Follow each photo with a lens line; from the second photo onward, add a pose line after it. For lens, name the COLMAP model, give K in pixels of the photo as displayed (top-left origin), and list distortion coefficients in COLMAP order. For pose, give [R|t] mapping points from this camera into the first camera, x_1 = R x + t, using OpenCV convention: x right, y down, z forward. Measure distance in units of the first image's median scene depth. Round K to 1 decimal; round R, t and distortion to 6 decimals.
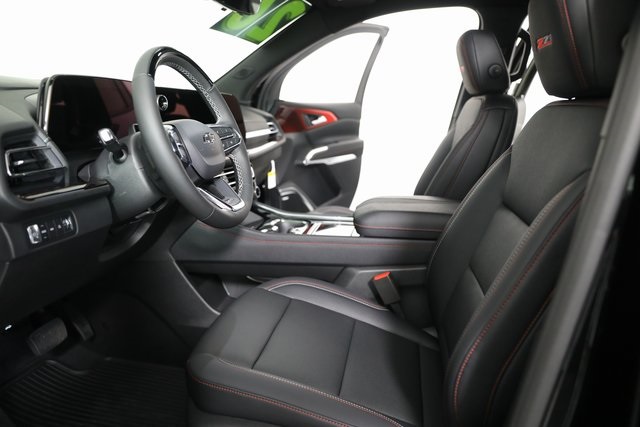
lens RADIAL K [[459.5, 0, 321.1], [0, 459.5, 209.2], [0, 0, 1]] dist [-0.063125, 0.000196]
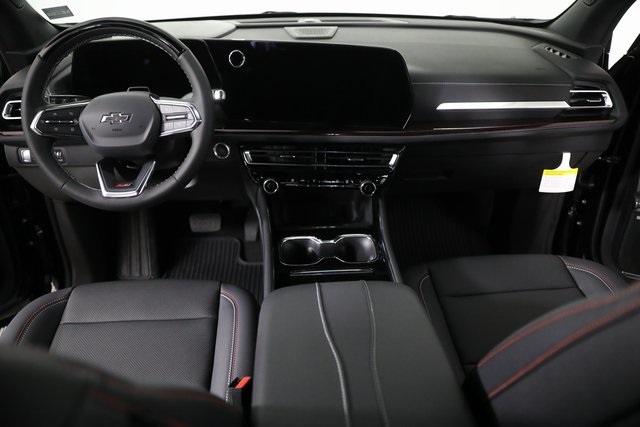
lens RADIAL K [[437.6, 0, 316.3], [0, 437.6, 215.8], [0, 0, 1]] dist [-0.097455, 0.067282]
pose [[0.251977, 0.457779, -0.852611, 0.292374], [-0.206276, 0.886199, 0.414851, -0.173510], [0.945494, 0.071340, 0.317730, 0.443500]]
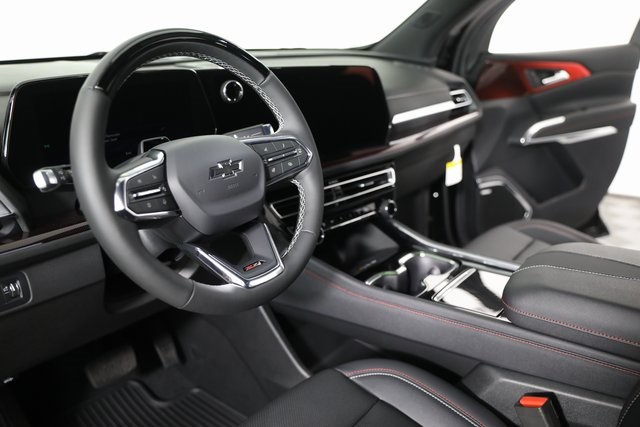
lens RADIAL K [[527.0, 0, 322.9], [0, 527.0, 215.4], [0, 0, 1]] dist [-0.002179, 0.008045]
pose [[0.877088, 0.114684, -0.466438, 0.091730], [-0.063962, 0.990316, 0.123218, -0.075379], [0.476052, -0.078239, 0.875930, 0.159382]]
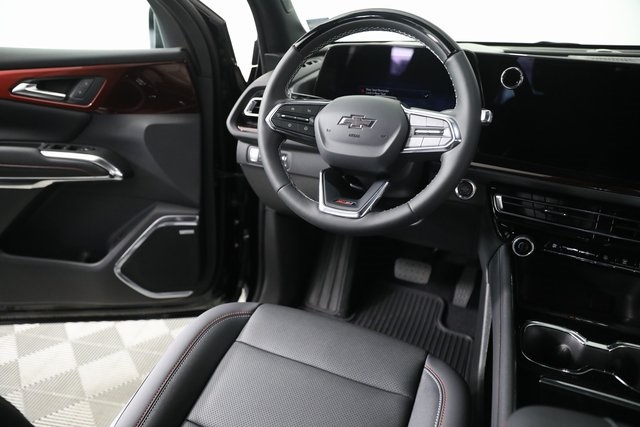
lens RADIAL K [[437.6, 0, 314.2], [0, 437.6, 215.6], [0, 0, 1]] dist [-0.097455, 0.067282]
pose [[-0.240240, 0.357050, -0.902663, 0.209668], [-0.238112, 0.879810, 0.411384, -0.122184], [0.941056, 0.313766, -0.126348, 0.423665]]
